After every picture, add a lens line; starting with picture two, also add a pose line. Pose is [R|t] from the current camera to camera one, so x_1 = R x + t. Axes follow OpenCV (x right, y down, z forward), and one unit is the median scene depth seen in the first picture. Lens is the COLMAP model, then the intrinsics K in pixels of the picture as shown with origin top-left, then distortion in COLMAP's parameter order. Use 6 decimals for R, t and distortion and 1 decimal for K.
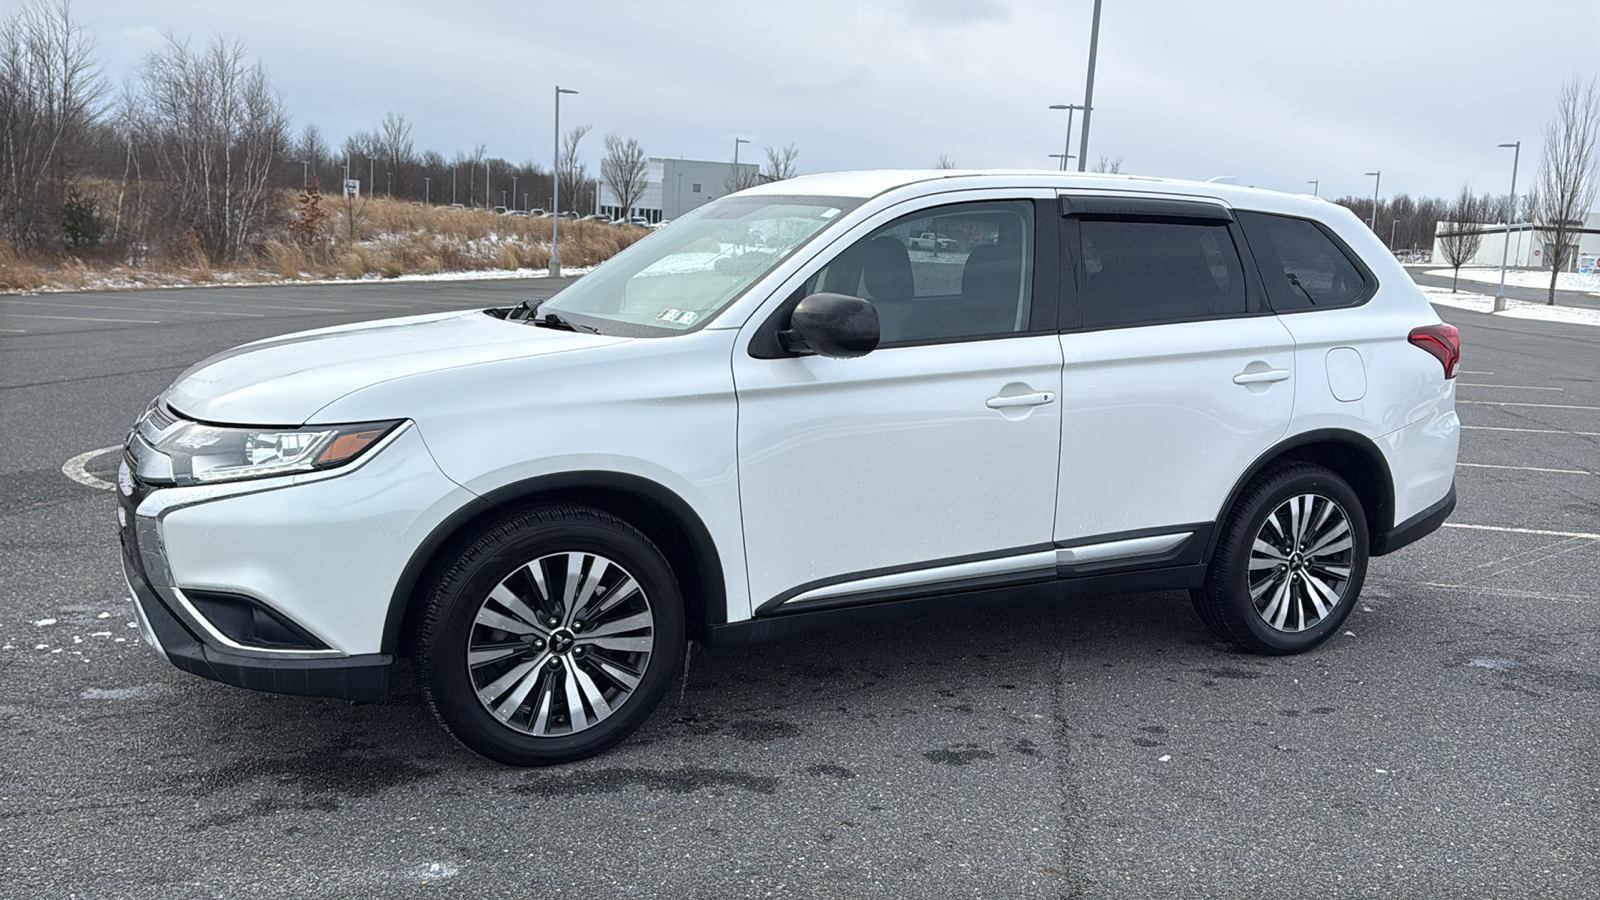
lens RADIAL K [[1368.0, 0, 835.4], [0, 1368.0, 446.7], [0, 0, 1]] dist [0.159773, -0.268425]
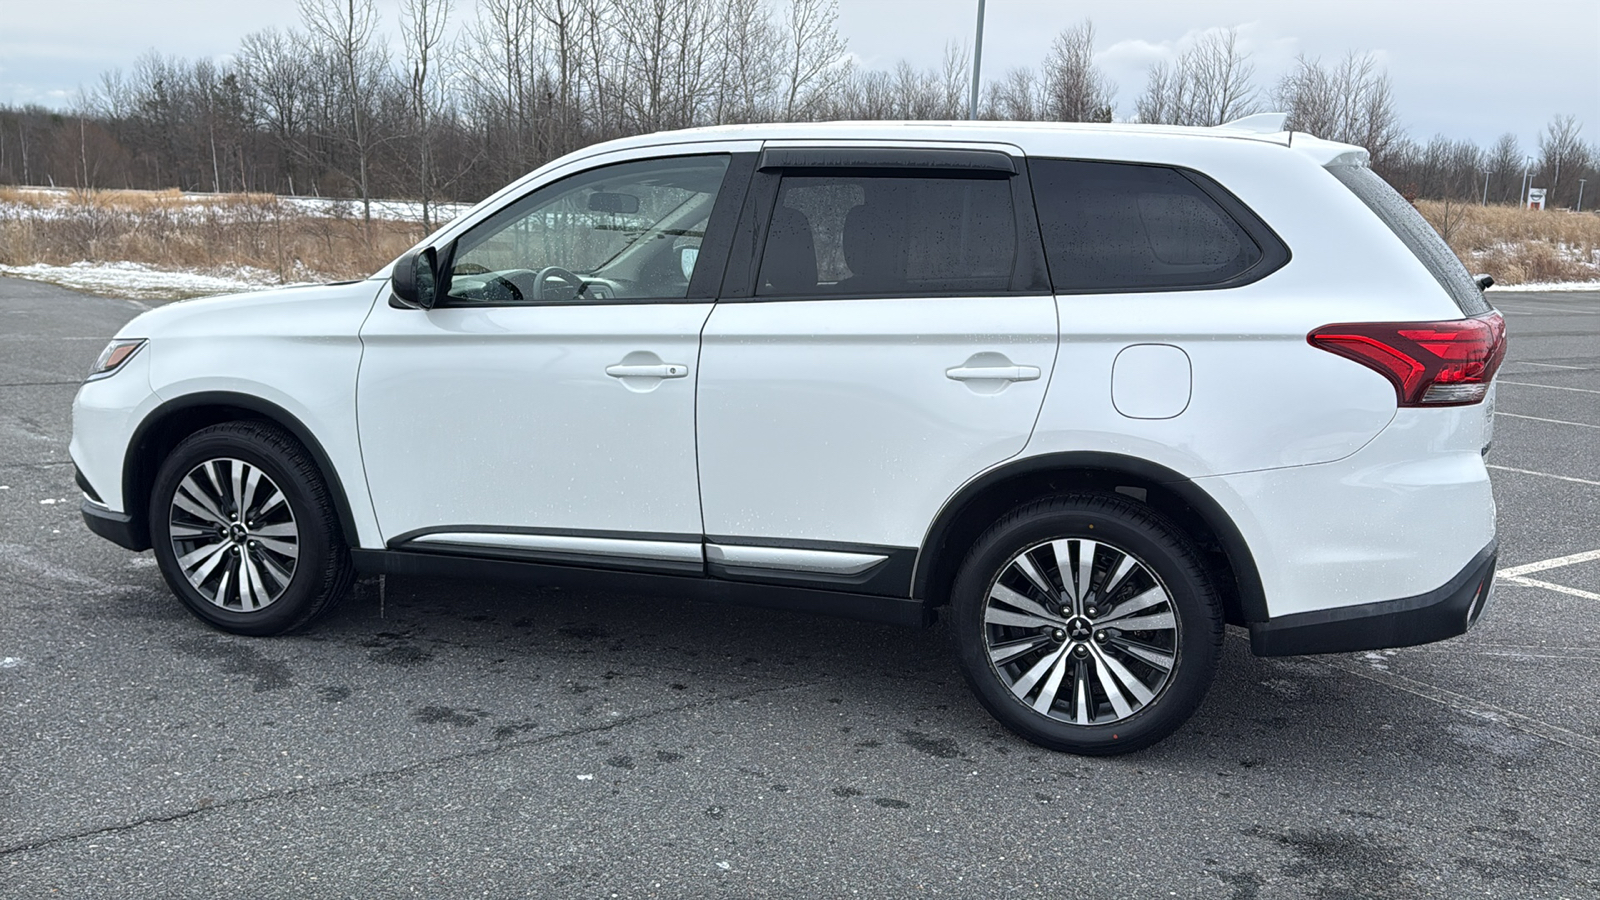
lens RADIAL K [[1368.0, 0, 832.1], [0, 1368.0, 445.6], [0, 0, 1]] dist [0.159773, -0.268425]
pose [[0.683417, 0.101435, -0.722947, 0.894441], [-0.109518, 0.993338, 0.035844, -0.030940], [0.721767, 0.054680, 0.689973, 0.458966]]
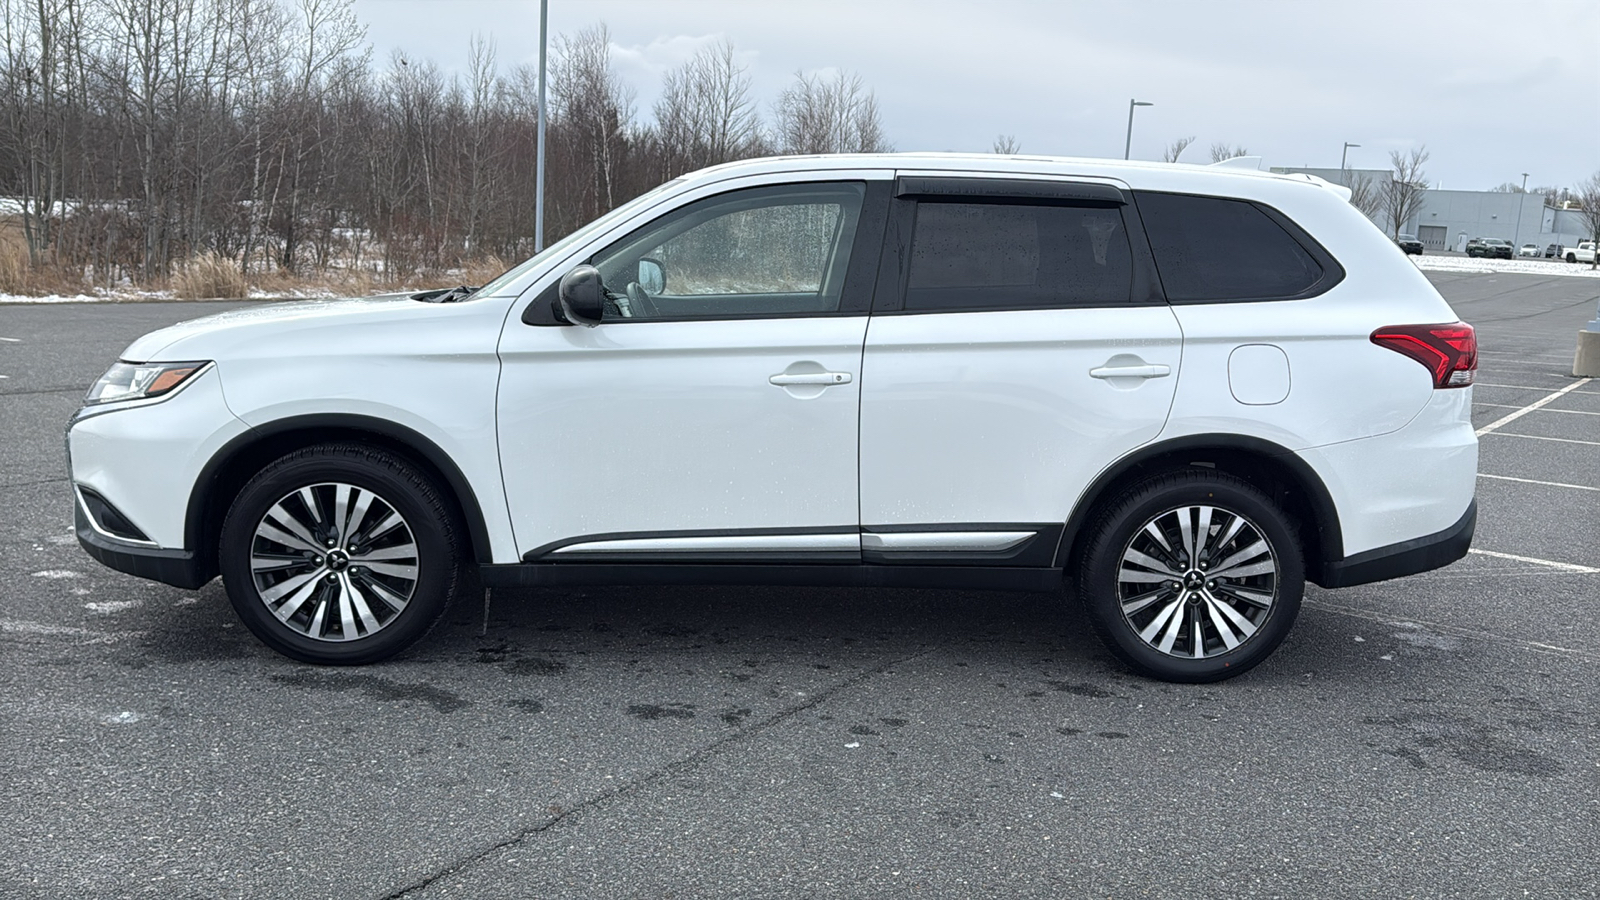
lens RADIAL K [[1368.0, 0, 839.6], [0, 1368.0, 446.8], [0, 0, 1]] dist [0.159773, -0.268425]
pose [[0.899399, 0.063883, -0.432436, 0.593903], [-0.068885, 0.997616, 0.004106, 0.010006], [0.431667, 0.026096, 0.901655, 0.106028]]
